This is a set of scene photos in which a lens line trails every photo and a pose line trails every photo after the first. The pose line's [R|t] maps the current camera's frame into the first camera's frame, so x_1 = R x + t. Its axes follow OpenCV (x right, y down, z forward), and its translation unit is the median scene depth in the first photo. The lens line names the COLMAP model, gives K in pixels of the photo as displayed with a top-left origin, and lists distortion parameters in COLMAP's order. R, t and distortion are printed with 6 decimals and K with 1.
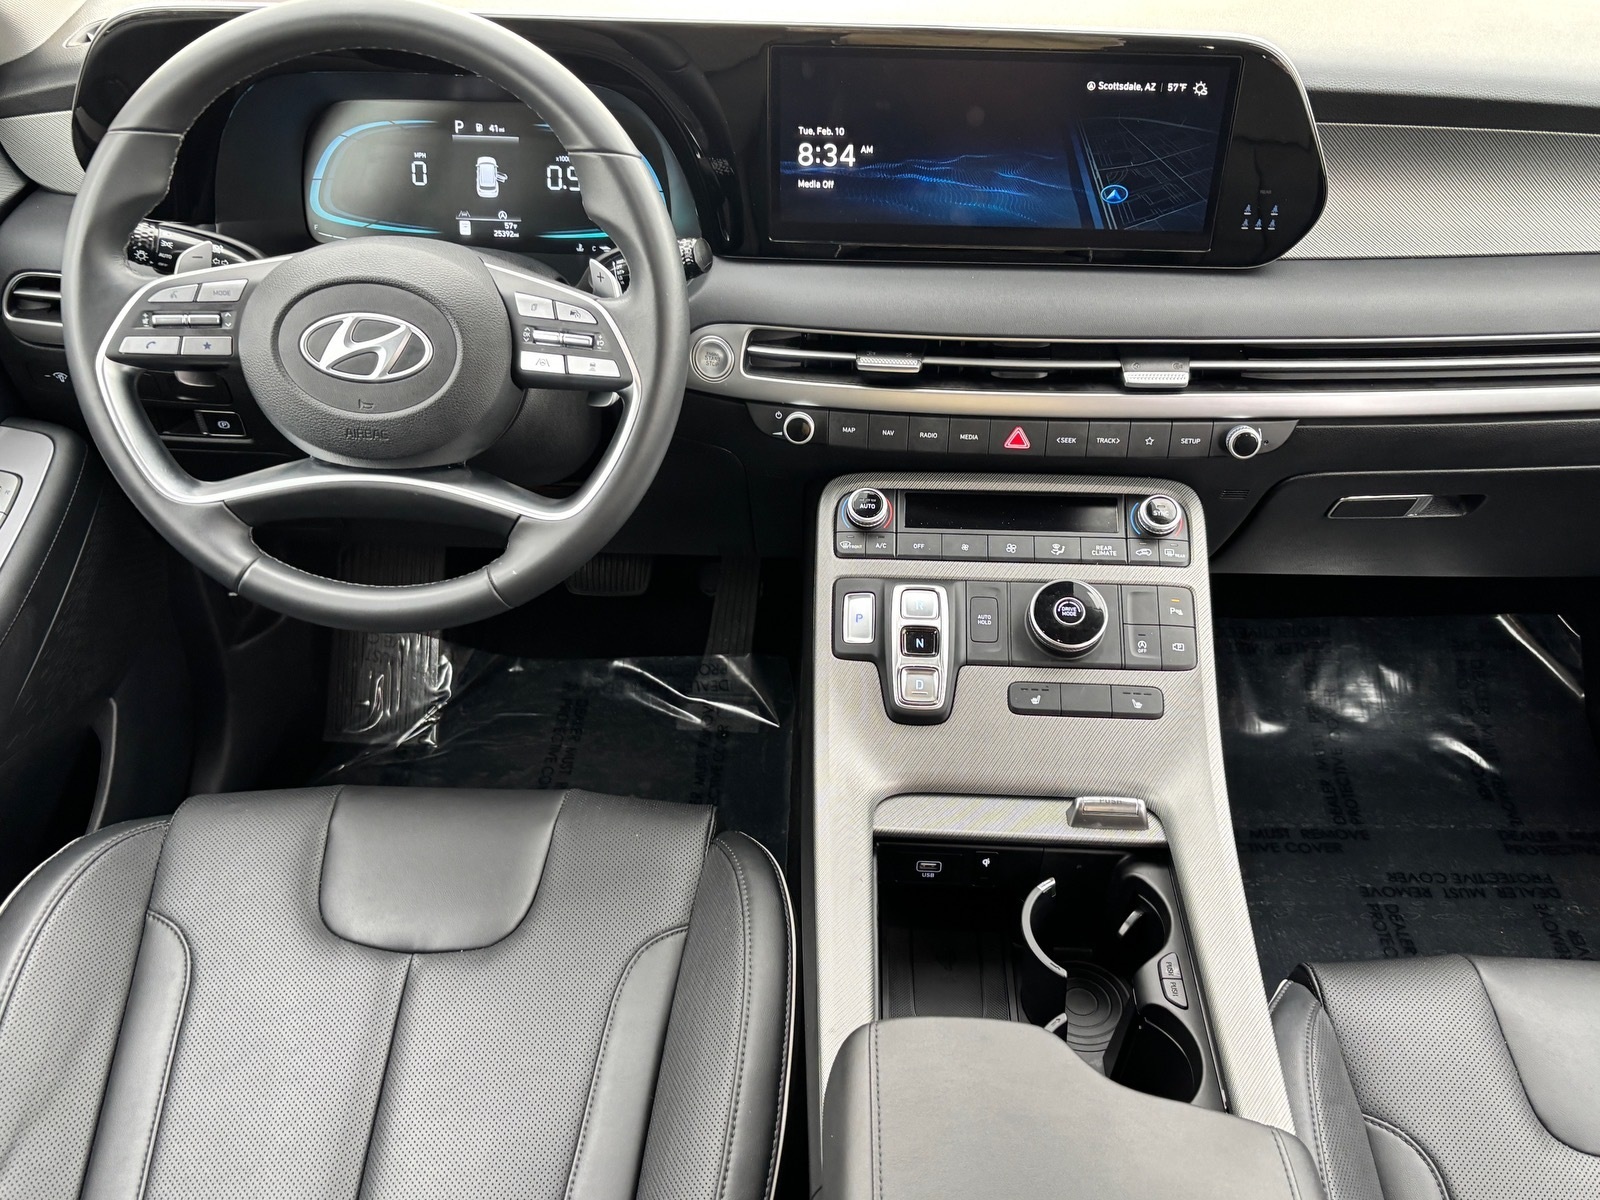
lens RADIAL K [[1435.6, 0, 786.1], [0, 1435.6, 615.8], [0, 0, 1]] dist [0.043733, -0.074868]
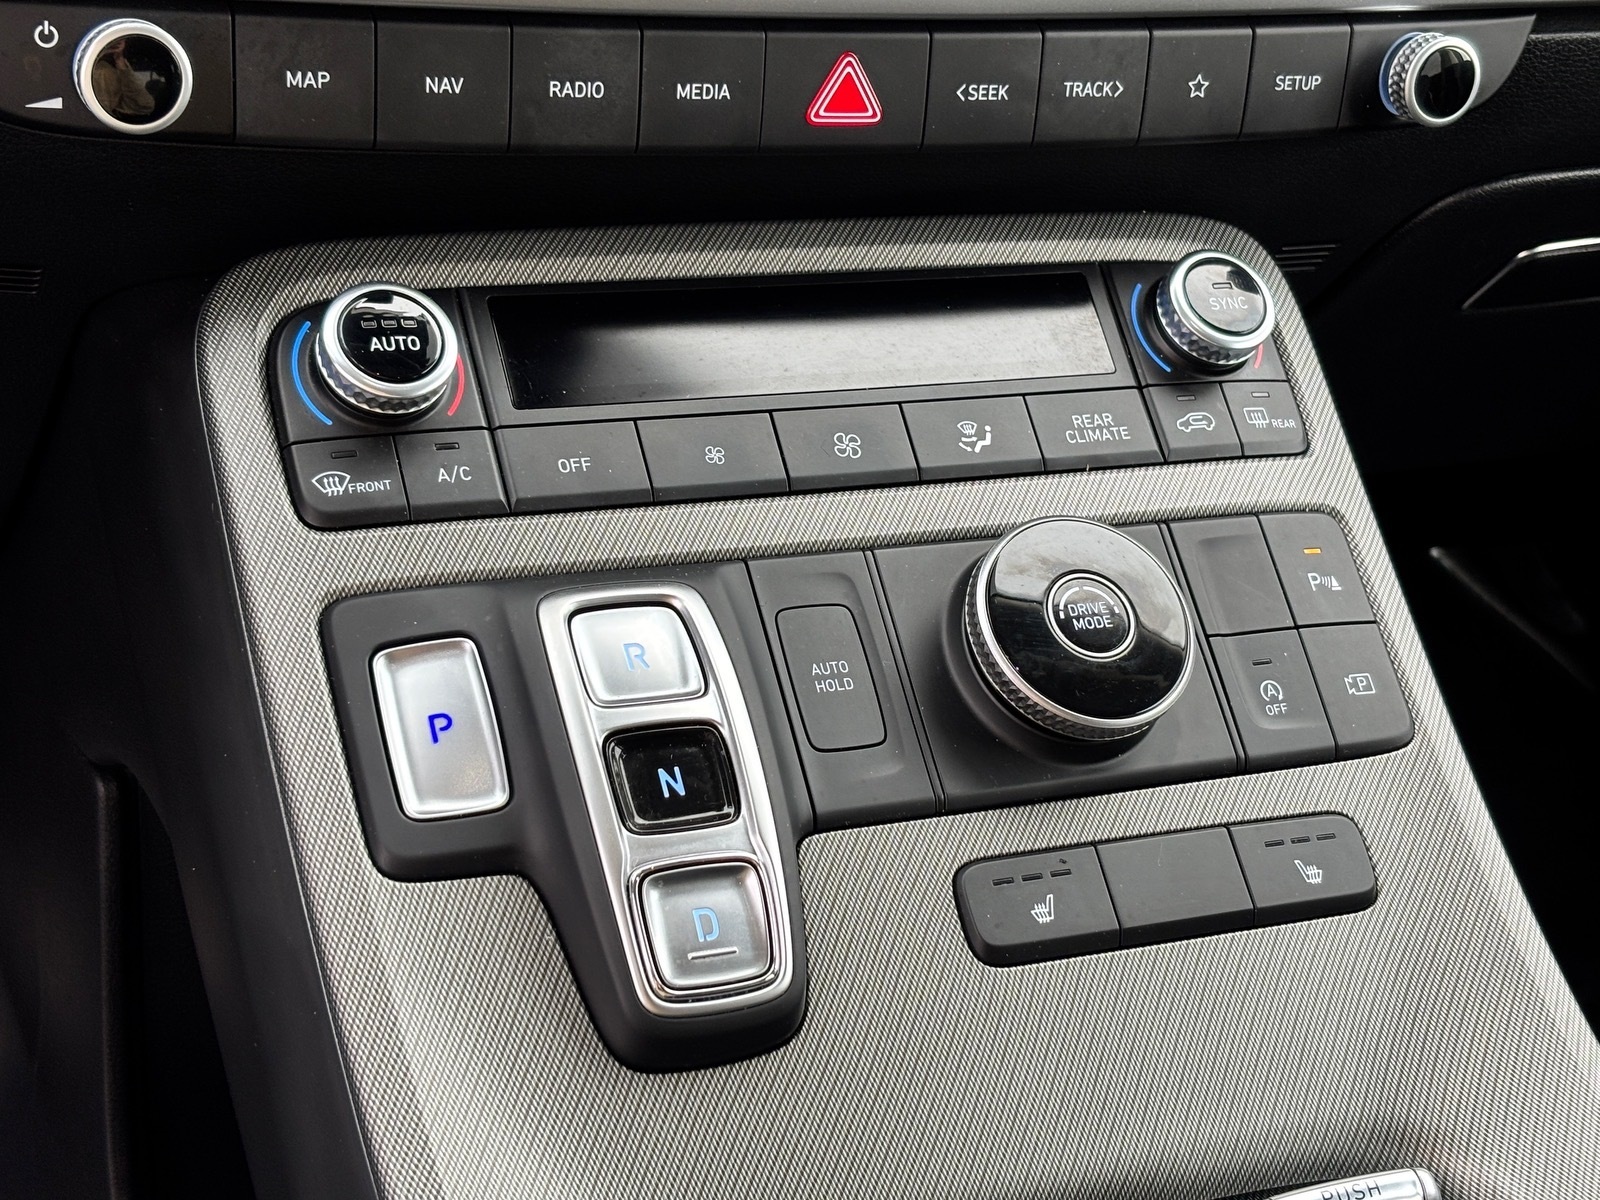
lens RADIAL K [[2616.0, 0, 792.5], [0, 2616.0, 601.5], [0, 0, 1]] dist [0.137765, 0.000000]
pose [[0.895672, -0.114239, 0.429793, -0.110118], [0.129786, 0.991518, -0.006924, -0.010579], [-0.425356, 0.061983, 0.902901, 0.493263]]
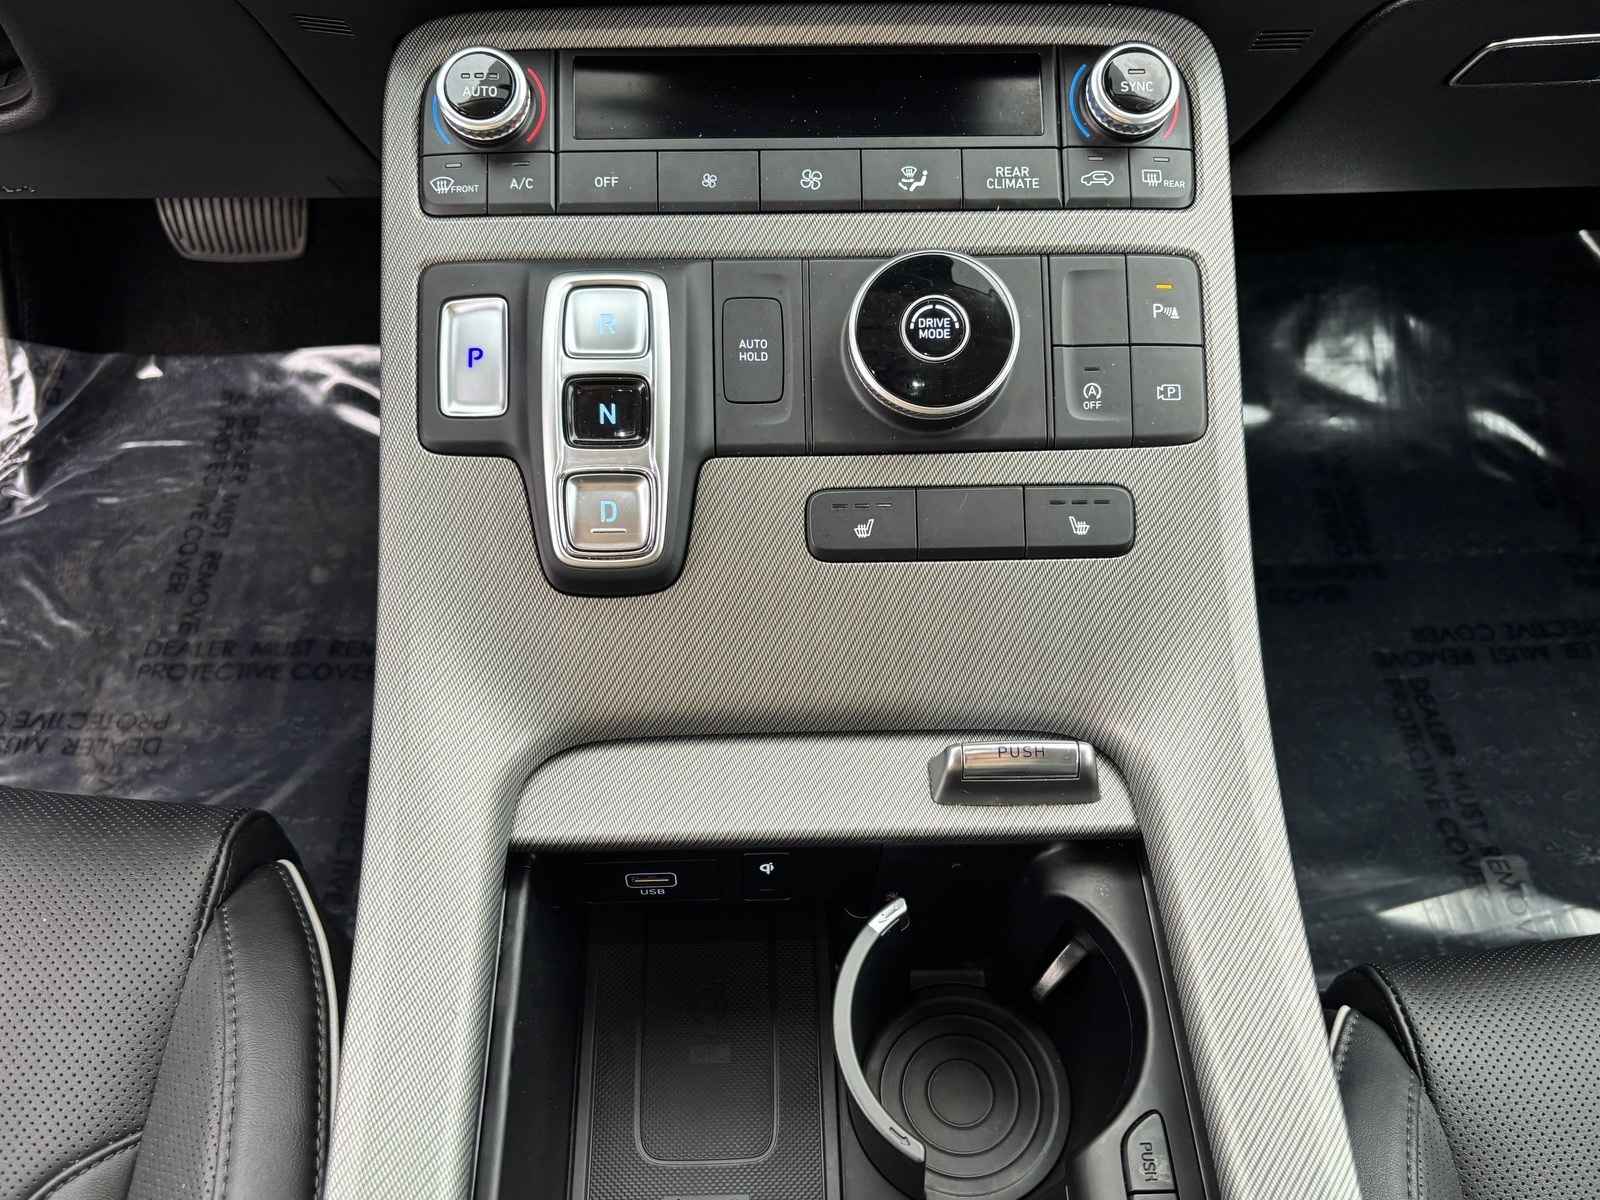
lens RADIAL K [[1360.7, 0, 788.2], [0, 1360.7, 602.1], [0, 0, 1]] dist [0.002066, 0.002731]
pose [[0.997566, -0.053310, 0.044943, 0.126039], [0.039051, 0.961139, 0.273290, -0.037615], [-0.057765, -0.270869, 0.960881, 0.564114]]
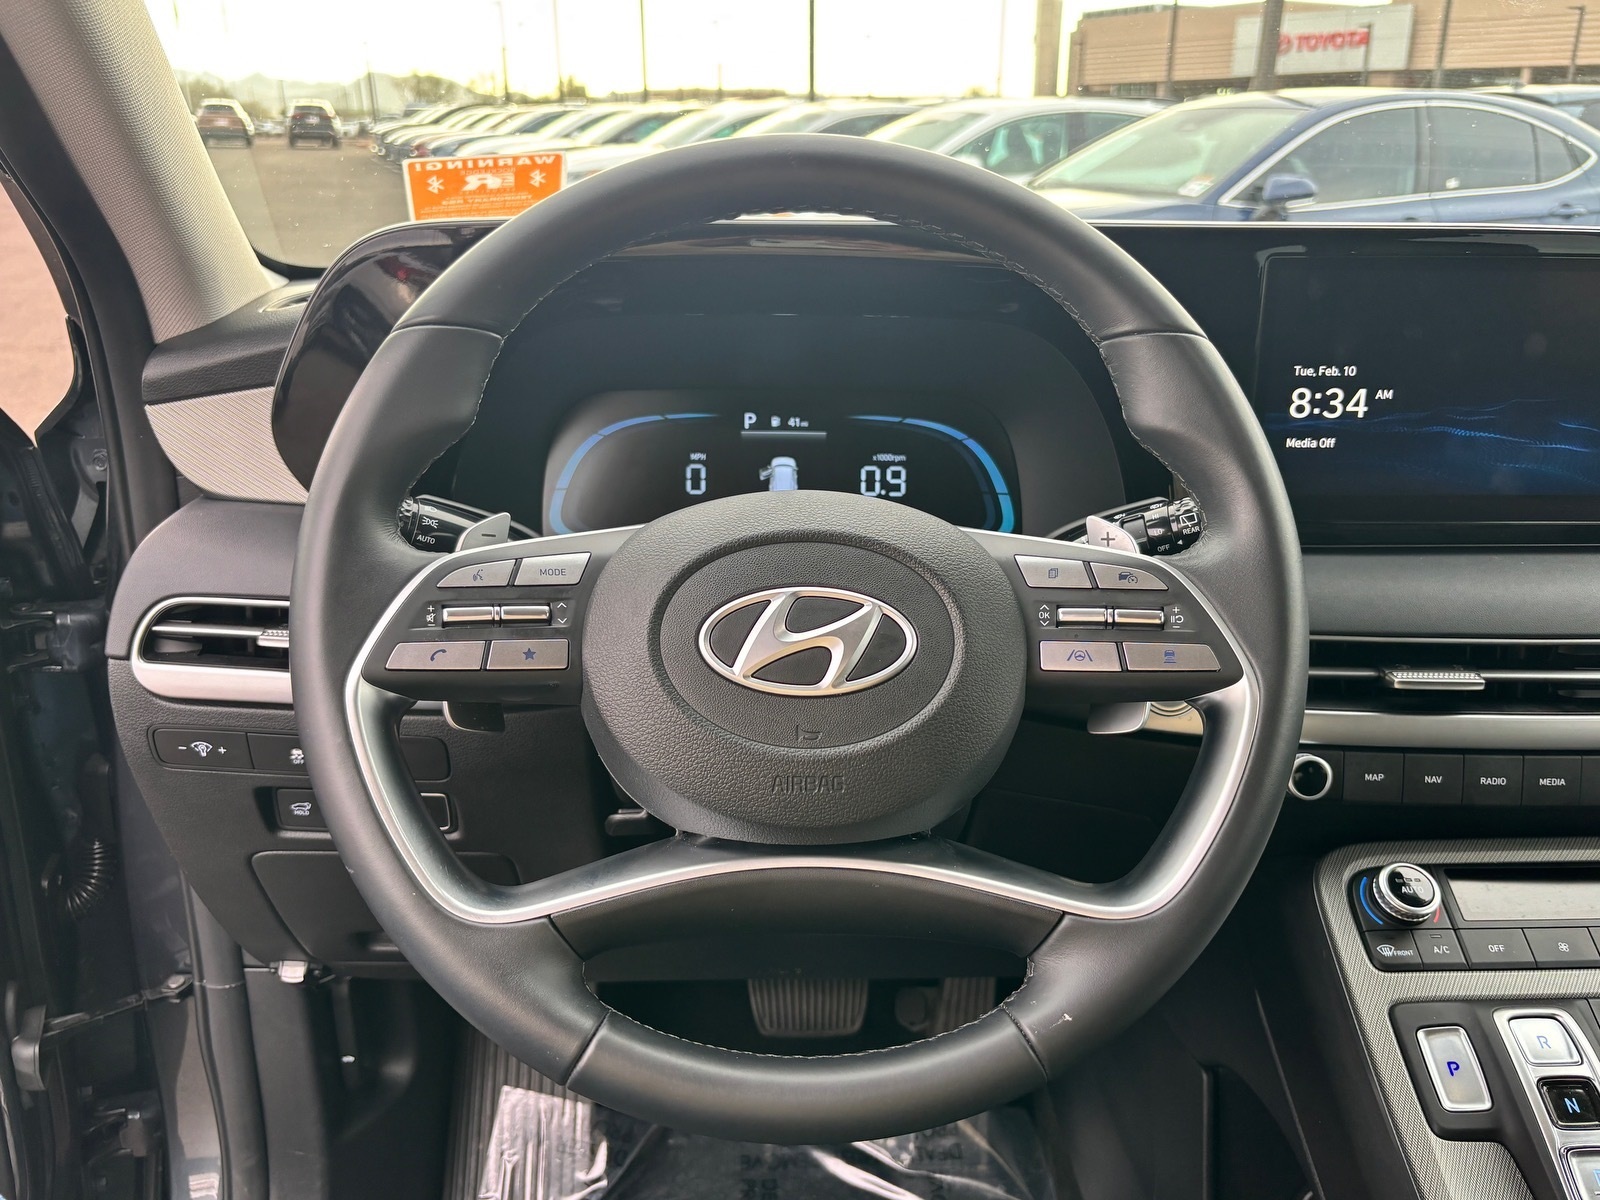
lens RADIAL K [[1282.4, 0, 775.0], [0, 1282.4, 619.9], [0, 0, 1]] dist [0.031551, -0.039659]
pose [[0.997623, -0.026521, 0.063596, -0.284402], [0.044773, 0.951061, -0.305741, -0.026101], [-0.052375, 0.307862, 0.949988, 0.407748]]
